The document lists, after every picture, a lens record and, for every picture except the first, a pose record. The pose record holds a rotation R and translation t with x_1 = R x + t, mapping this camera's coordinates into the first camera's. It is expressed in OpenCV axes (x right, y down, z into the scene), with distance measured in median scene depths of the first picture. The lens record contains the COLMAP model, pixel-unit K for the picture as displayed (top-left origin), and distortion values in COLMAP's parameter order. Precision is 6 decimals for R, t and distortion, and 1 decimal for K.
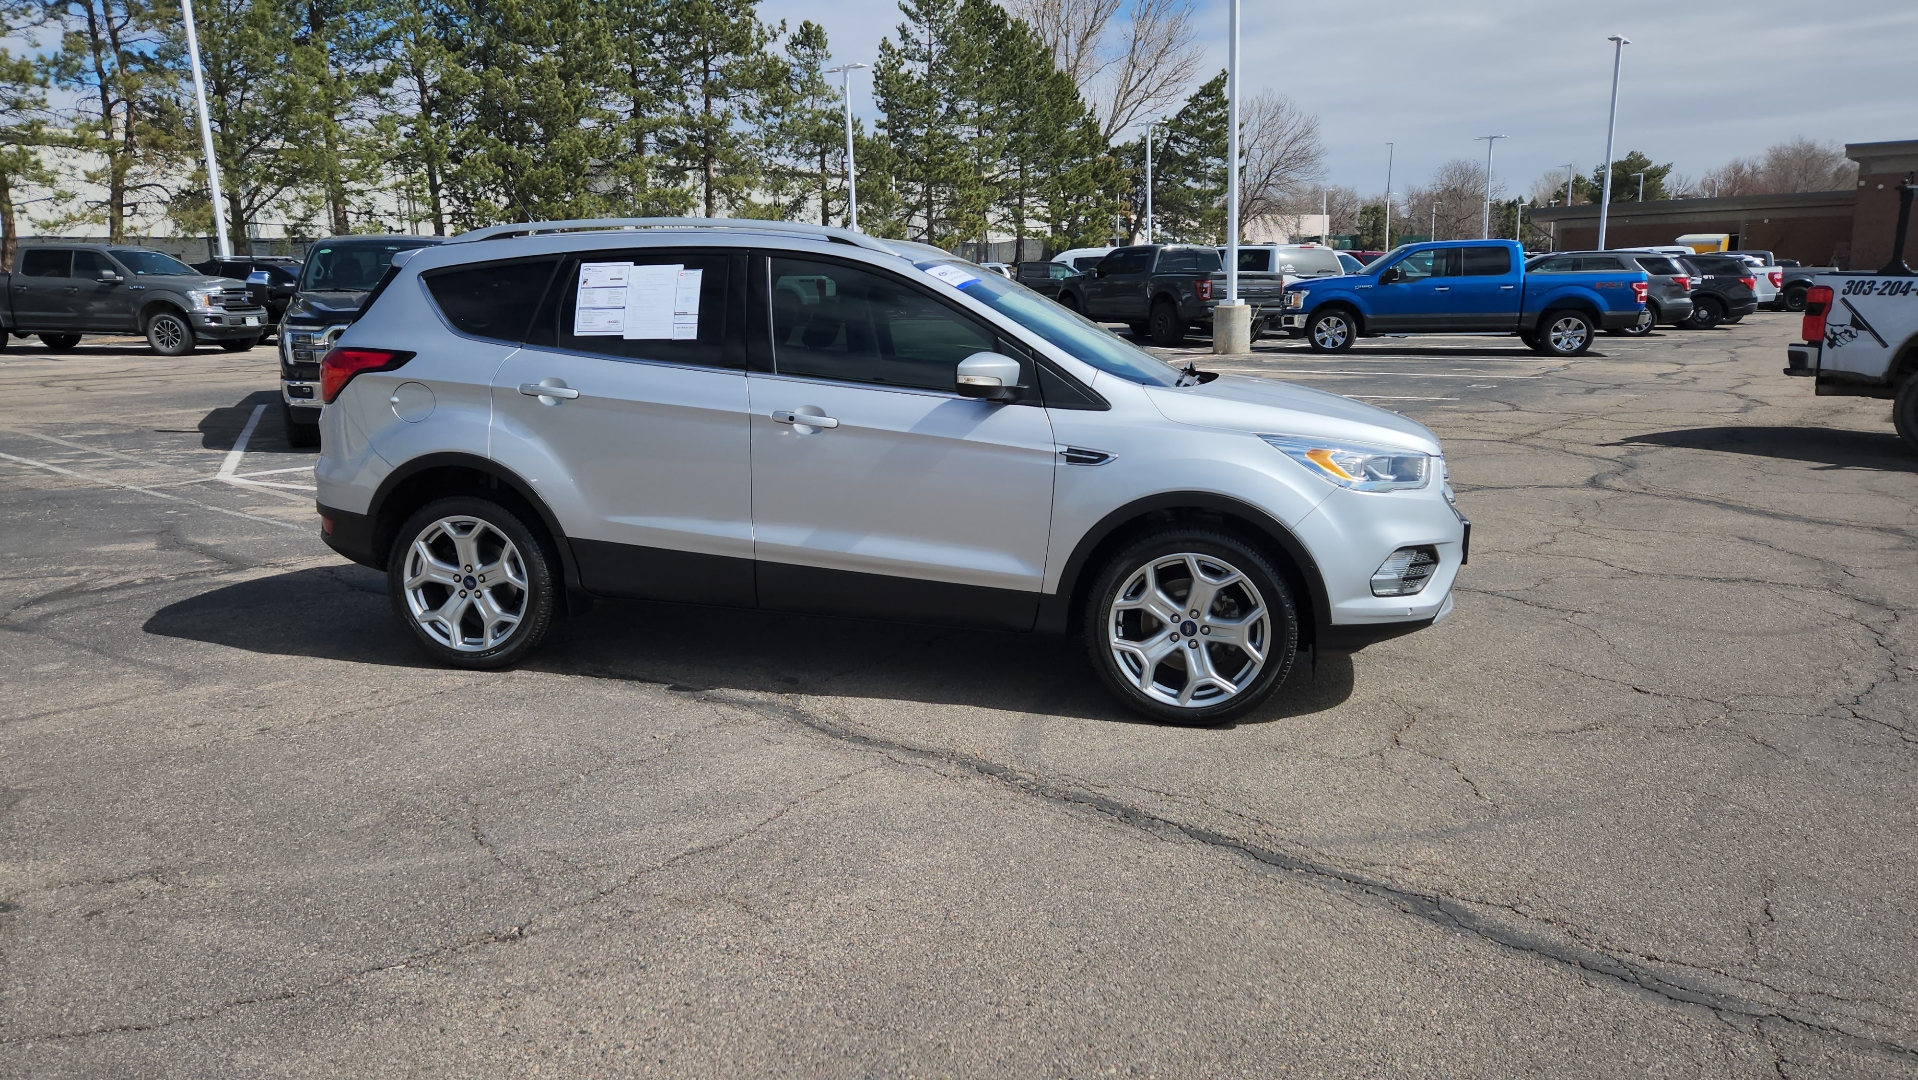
lens RADIAL K [[1273.4, 0, 921.4], [0, 1273.4, 529.9], [0, 0, 1]] dist [0.067840, -0.052200]
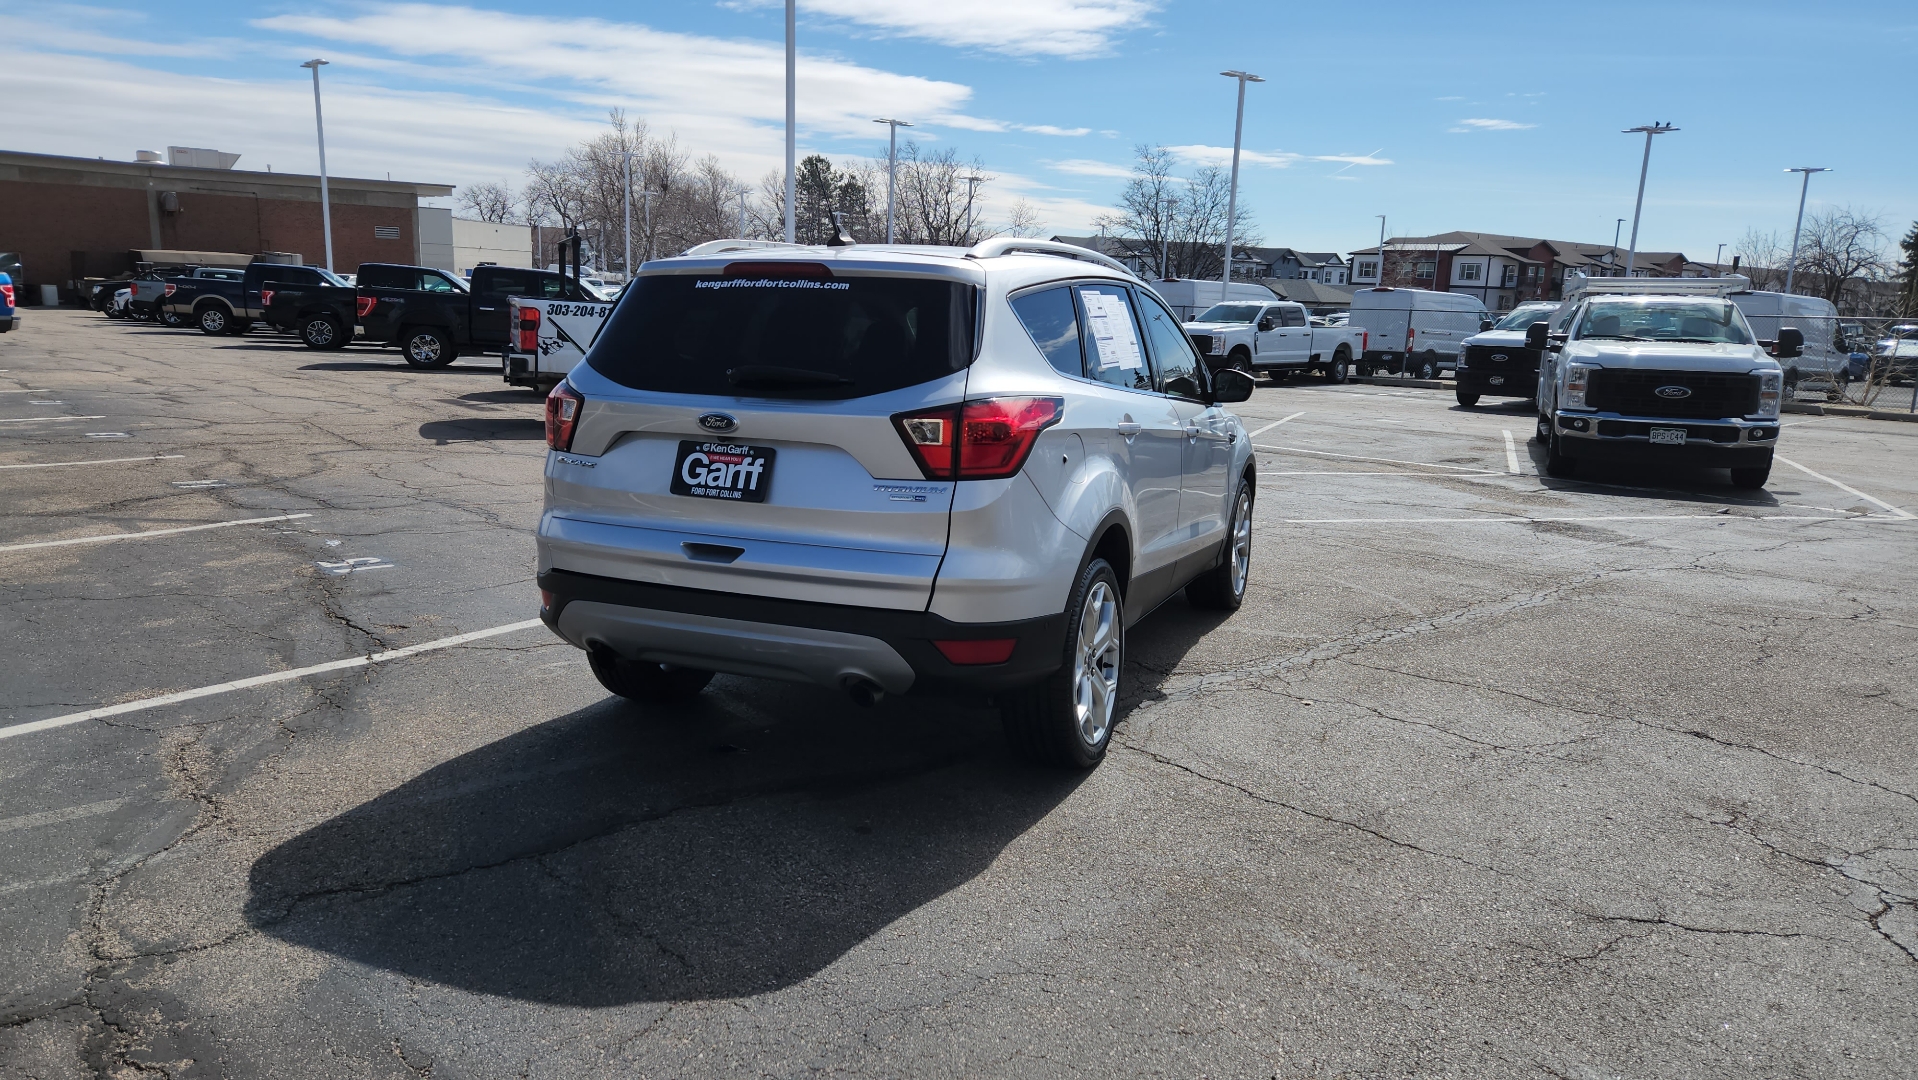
lens RADIAL K [[1275.1, 0, 920.5], [0, 1275.1, 525.3], [0, 0, 1]] dist [0.075703, -0.061506]
pose [[0.164813, -0.149520, 0.974926, -1.180509], [0.153167, 0.980332, 0.124456, -0.169693], [-0.974360, 0.128815, 0.184473, 0.940209]]
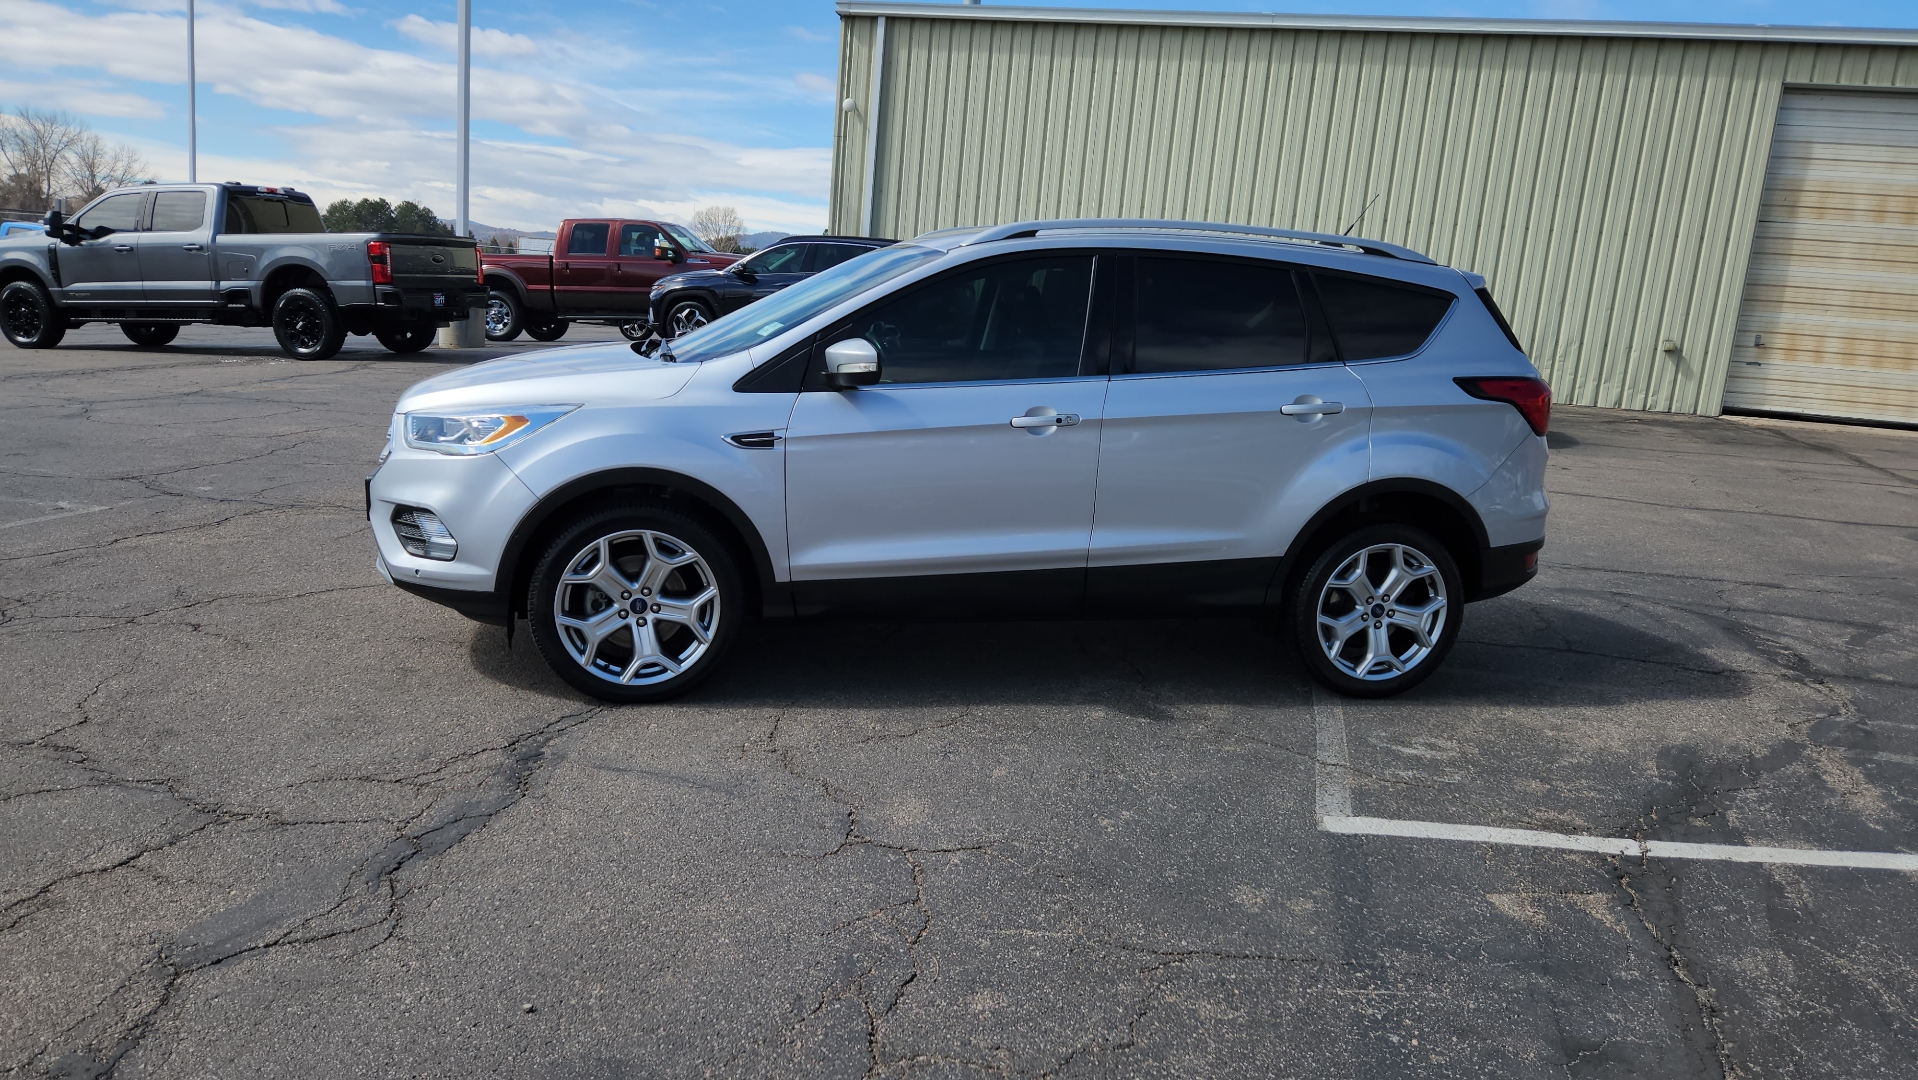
lens RADIAL K [[1275.1, 0, 933.5], [0, 1275.1, 531.2], [0, 0, 1]] dist [0.075703, -0.061506]
pose [[-0.896310, 0.028373, -0.442520, 0.464077], [-0.141643, 0.927349, 0.346353, -0.363385], [0.420197, 0.373119, -0.827174, 1.977656]]
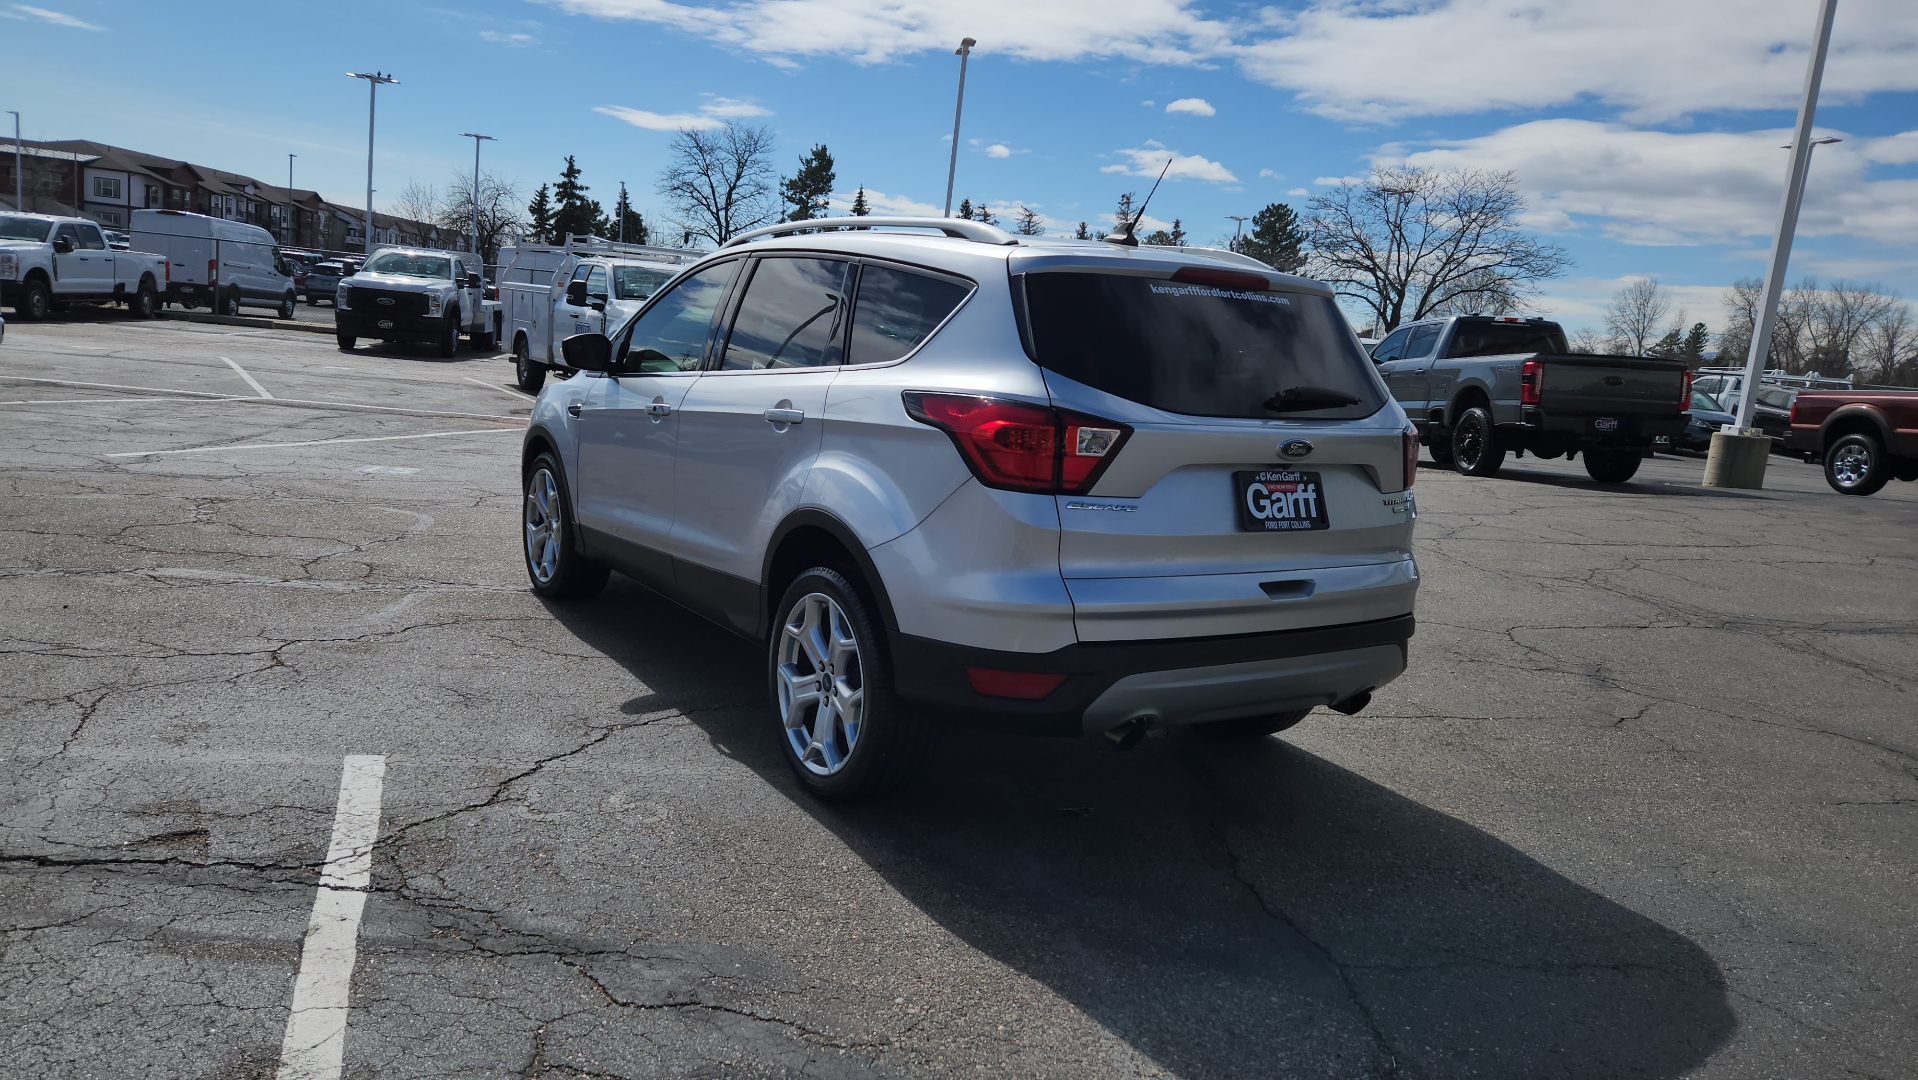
lens RADIAL K [[1275.1, 0, 928.0], [0, 1275.1, 510.5], [0, 0, 1]] dist [0.075703, -0.061506]
pose [[-0.723615, -0.152591, 0.673125, -0.802161], [0.050822, 0.960828, 0.272445, -0.318693], [-0.688330, 0.231355, -0.687515, 1.790604]]
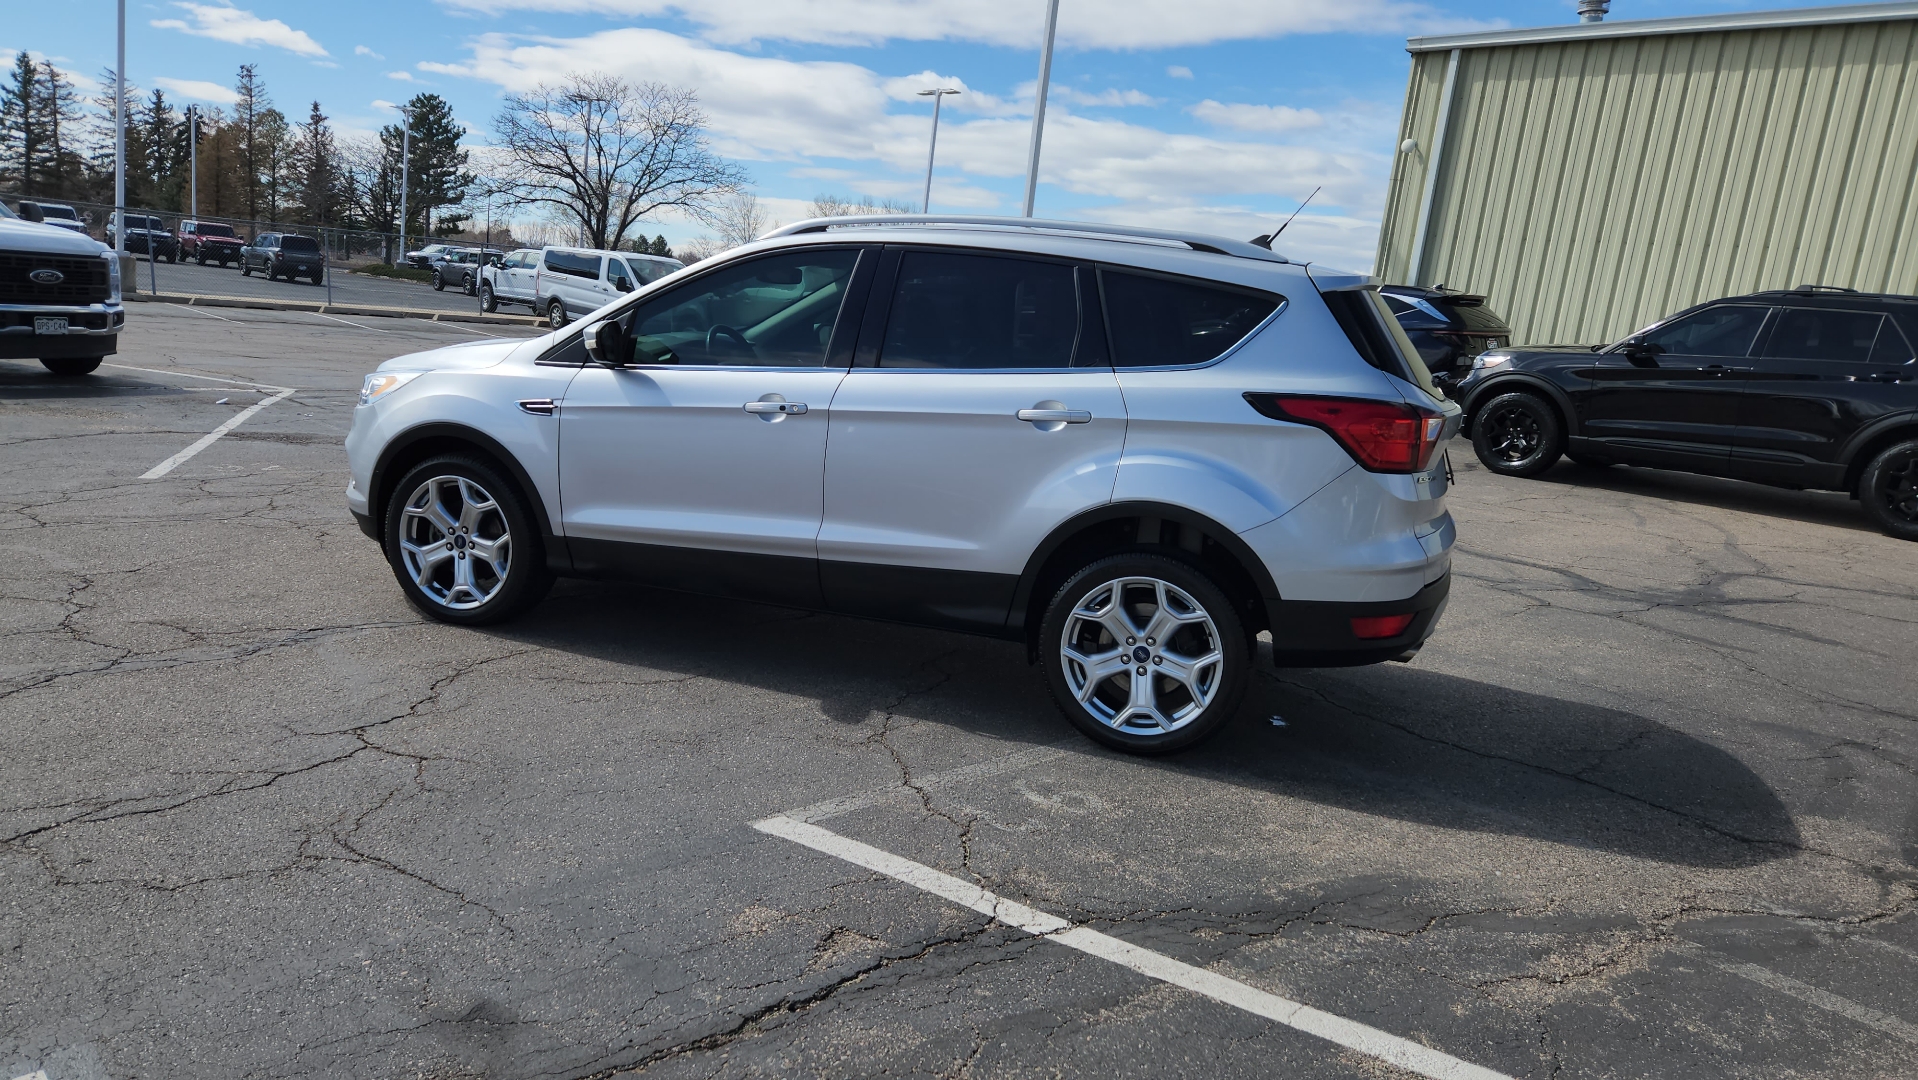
lens RADIAL K [[1275.1, 0, 935.2], [0, 1275.1, 543.4], [0, 0, 1]] dist [0.075703, -0.061506]
pose [[-0.991208, -0.096789, 0.090212, -0.200010], [-0.057598, 0.929470, 0.364374, -0.385579], [-0.119116, 0.355975, -0.926873, 2.108028]]
